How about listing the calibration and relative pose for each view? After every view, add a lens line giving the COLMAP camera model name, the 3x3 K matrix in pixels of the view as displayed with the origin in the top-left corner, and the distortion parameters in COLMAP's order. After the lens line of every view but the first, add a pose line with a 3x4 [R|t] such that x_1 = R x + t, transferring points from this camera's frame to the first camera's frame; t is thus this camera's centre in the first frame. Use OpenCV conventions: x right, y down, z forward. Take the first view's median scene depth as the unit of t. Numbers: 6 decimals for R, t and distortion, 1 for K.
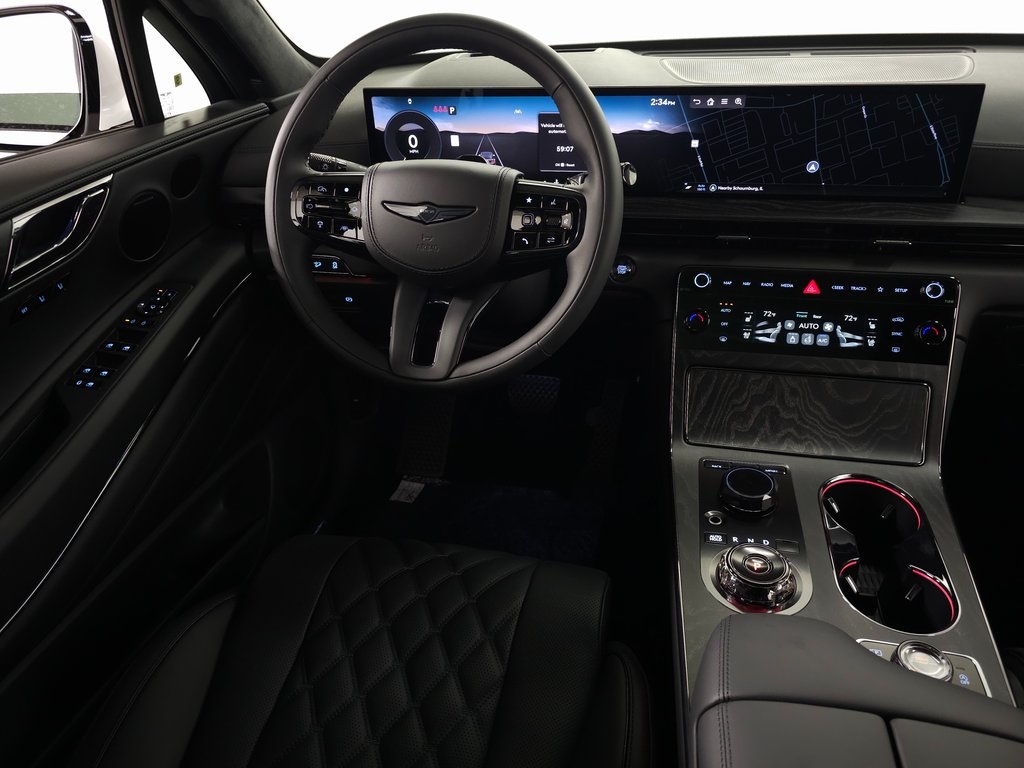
lens RADIAL K [[706.1, 0, 514.3], [0, 706.1, 383.6], [0, 0, 1]] dist [0.032637, -0.005231]
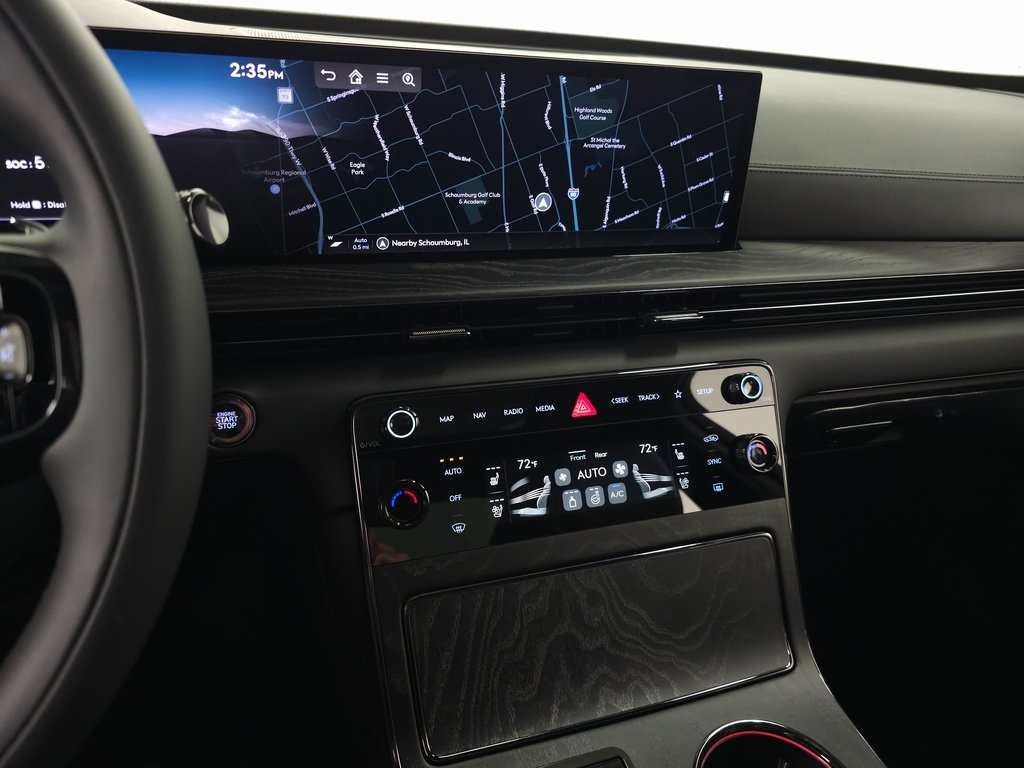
lens RADIAL K [[706.1, 0, 514.3], [0, 706.1, 383.6], [0, 0, 1]] dist [0.032637, -0.005231]
pose [[0.850401, -0.136482, 0.508124, 0.084384], [0.185268, 0.981591, -0.046411, -0.136194], [-0.492436, 0.133607, 0.860032, 0.533018]]
